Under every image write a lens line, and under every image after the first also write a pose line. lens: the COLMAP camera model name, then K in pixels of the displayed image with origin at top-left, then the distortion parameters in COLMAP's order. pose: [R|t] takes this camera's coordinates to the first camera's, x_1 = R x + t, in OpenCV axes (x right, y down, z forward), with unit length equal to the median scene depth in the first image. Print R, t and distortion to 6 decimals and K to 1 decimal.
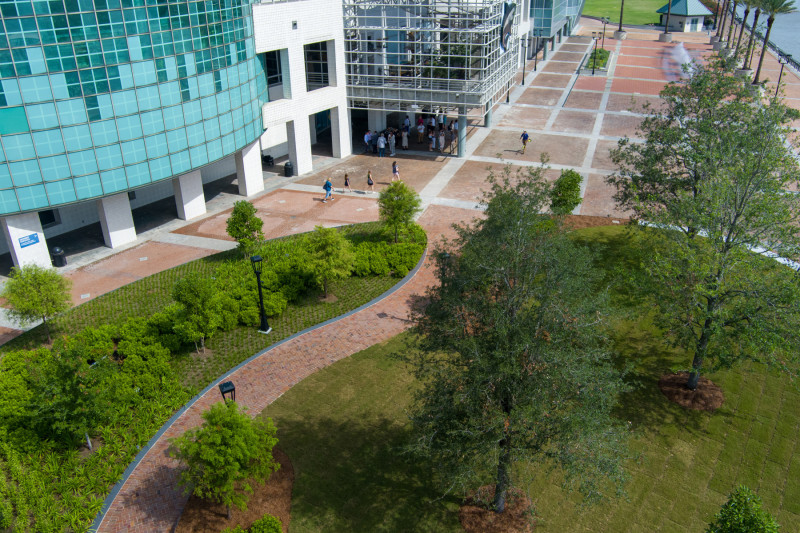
lens RADIAL K [[659.4, 0, 400.0], [0, 659.4, 266.5], [0, 0, 1]] dist [-0.049836, 0.012215]
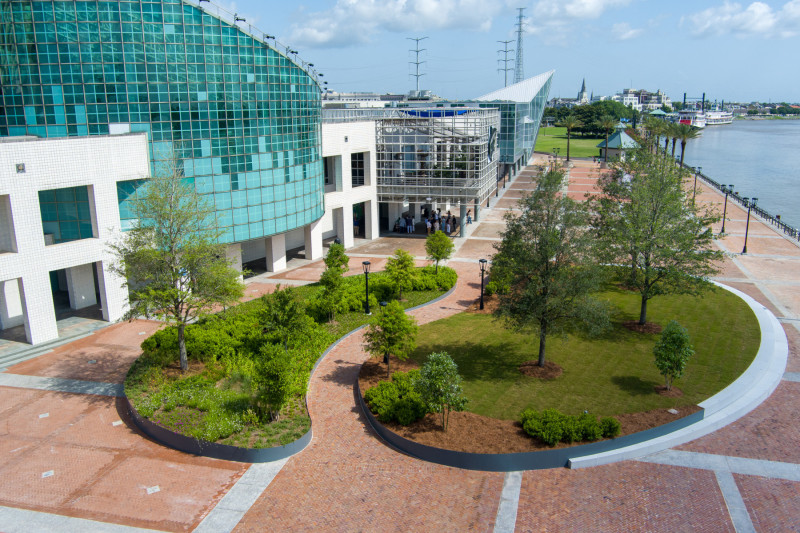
lens RADIAL K [[702.4, 0, 400.0], [0, 702.4, 266.5], [0, 0, 1]] dist [-0.005101, -0.003522]
pose [[0.996301, -0.015562, 0.084515, -0.177566], [0.034618, 0.972819, -0.228966, 0.242790], [-0.078655, 0.231045, 0.969759, -0.400127]]
